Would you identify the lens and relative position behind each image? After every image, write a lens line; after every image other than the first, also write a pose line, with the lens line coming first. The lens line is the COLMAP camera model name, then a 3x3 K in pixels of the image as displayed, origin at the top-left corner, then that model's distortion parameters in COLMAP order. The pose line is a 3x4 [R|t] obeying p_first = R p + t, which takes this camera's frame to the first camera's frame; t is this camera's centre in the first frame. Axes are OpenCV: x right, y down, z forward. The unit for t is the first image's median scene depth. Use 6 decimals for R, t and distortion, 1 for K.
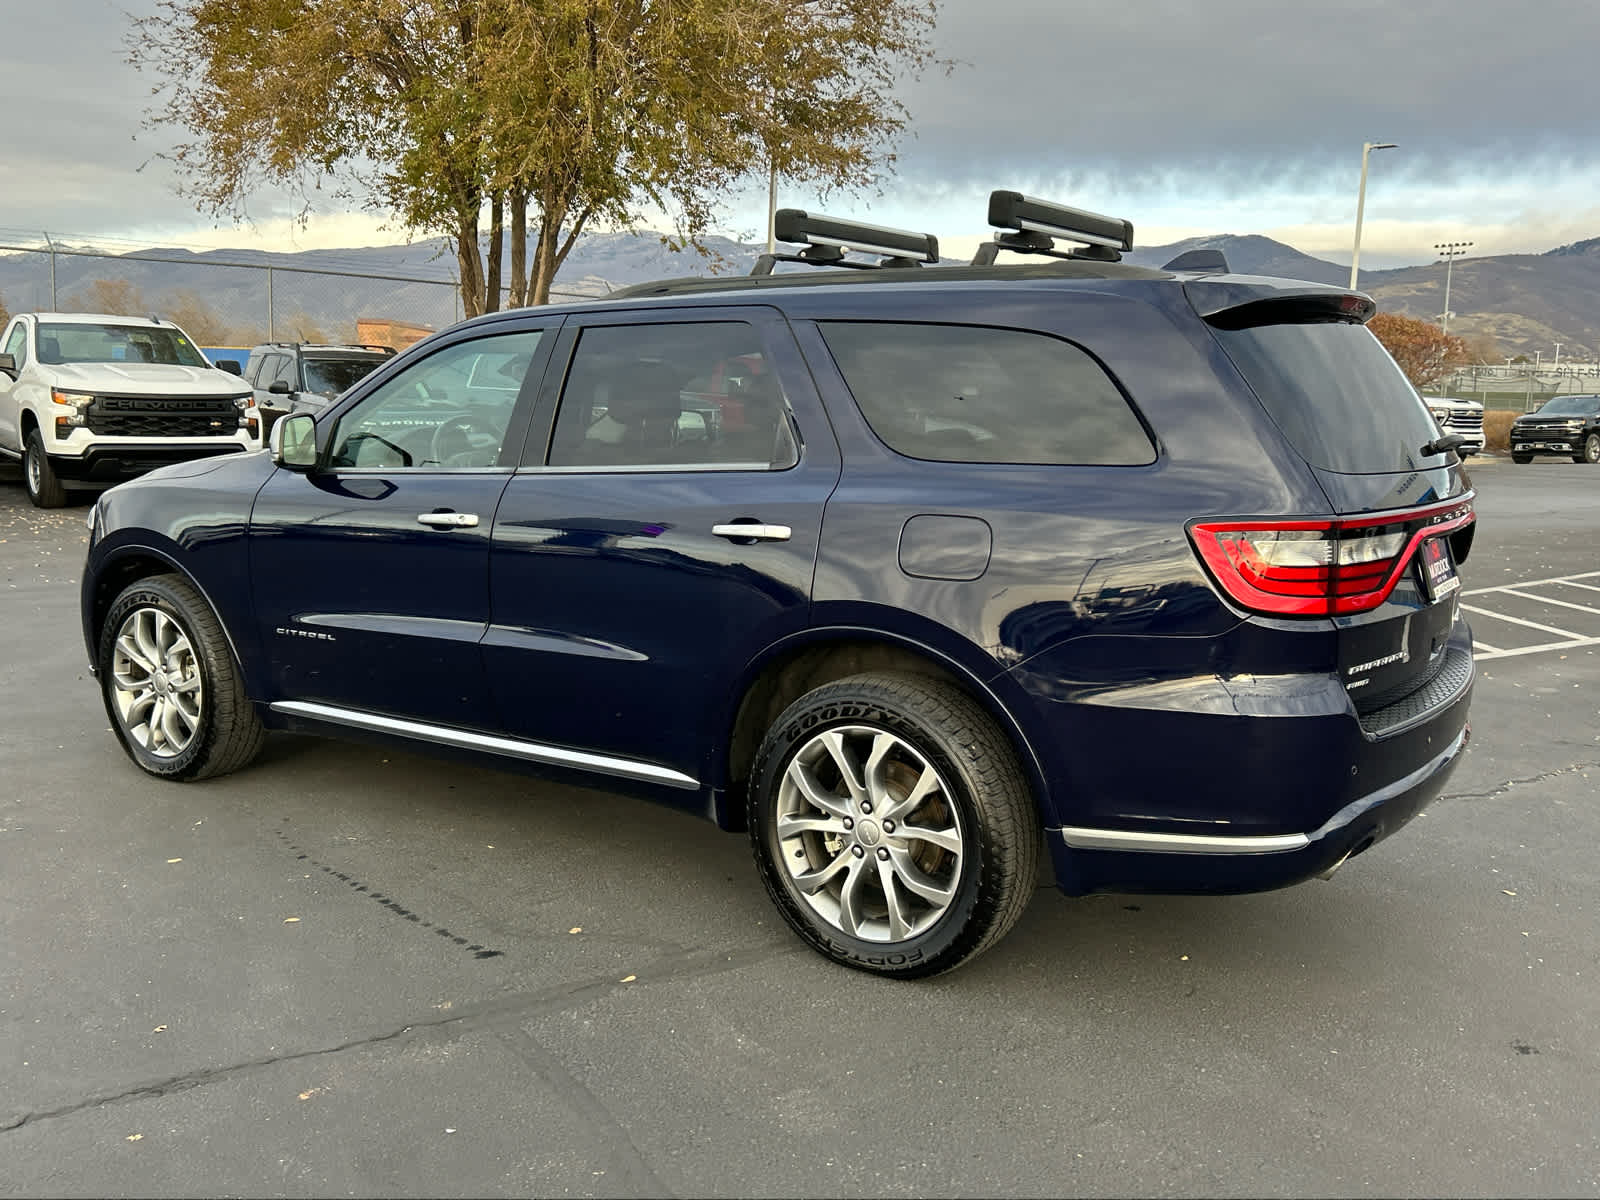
lens RADIAL K [[1461.9, 0, 787.5], [0, 1461.9, 581.8], [0, 0, 1]] dist [0.070807, -0.084339]
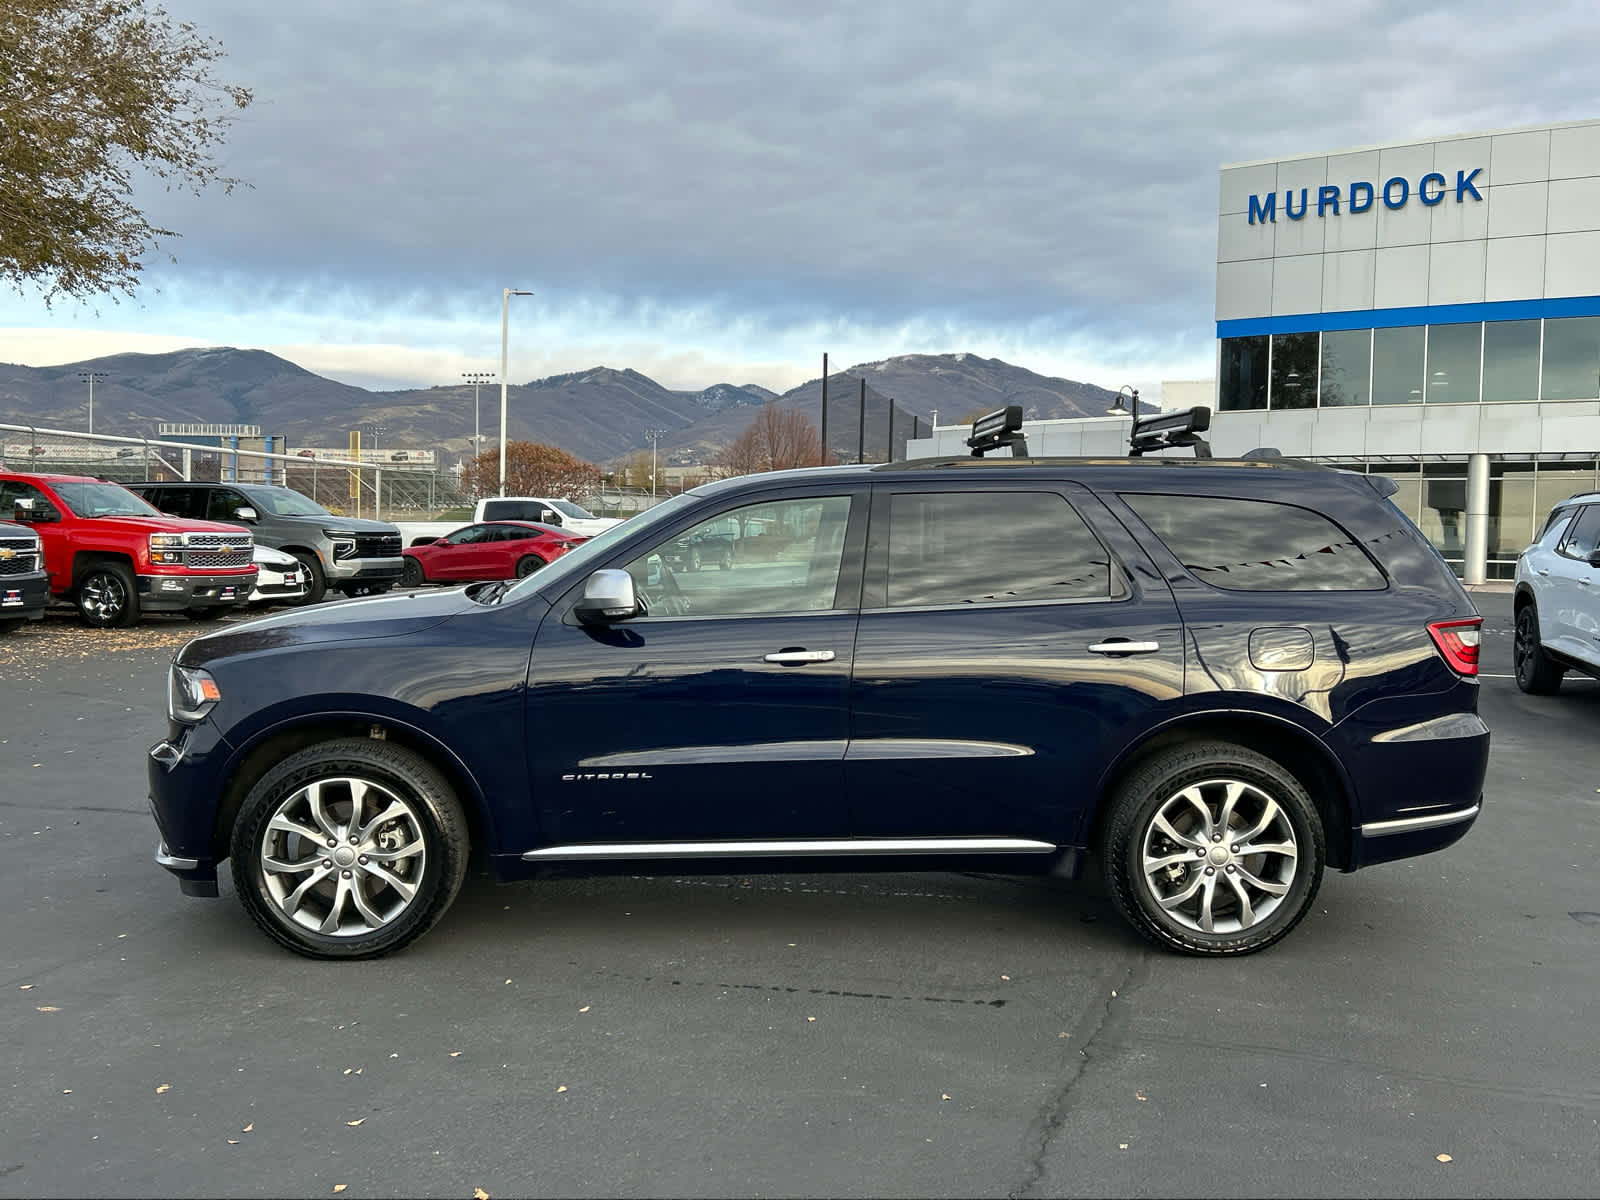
lens RADIAL K [[1445.4, 0, 800.0], [0, 1445.4, 600.0], [0, 0, 1]] dist [0.033656, -0.000567]
pose [[0.790452, -0.042209, 0.611067, -1.046132], [0.080204, 0.996166, -0.034939, -0.053530], [-0.607250, 0.076628, 0.790807, 0.121033]]
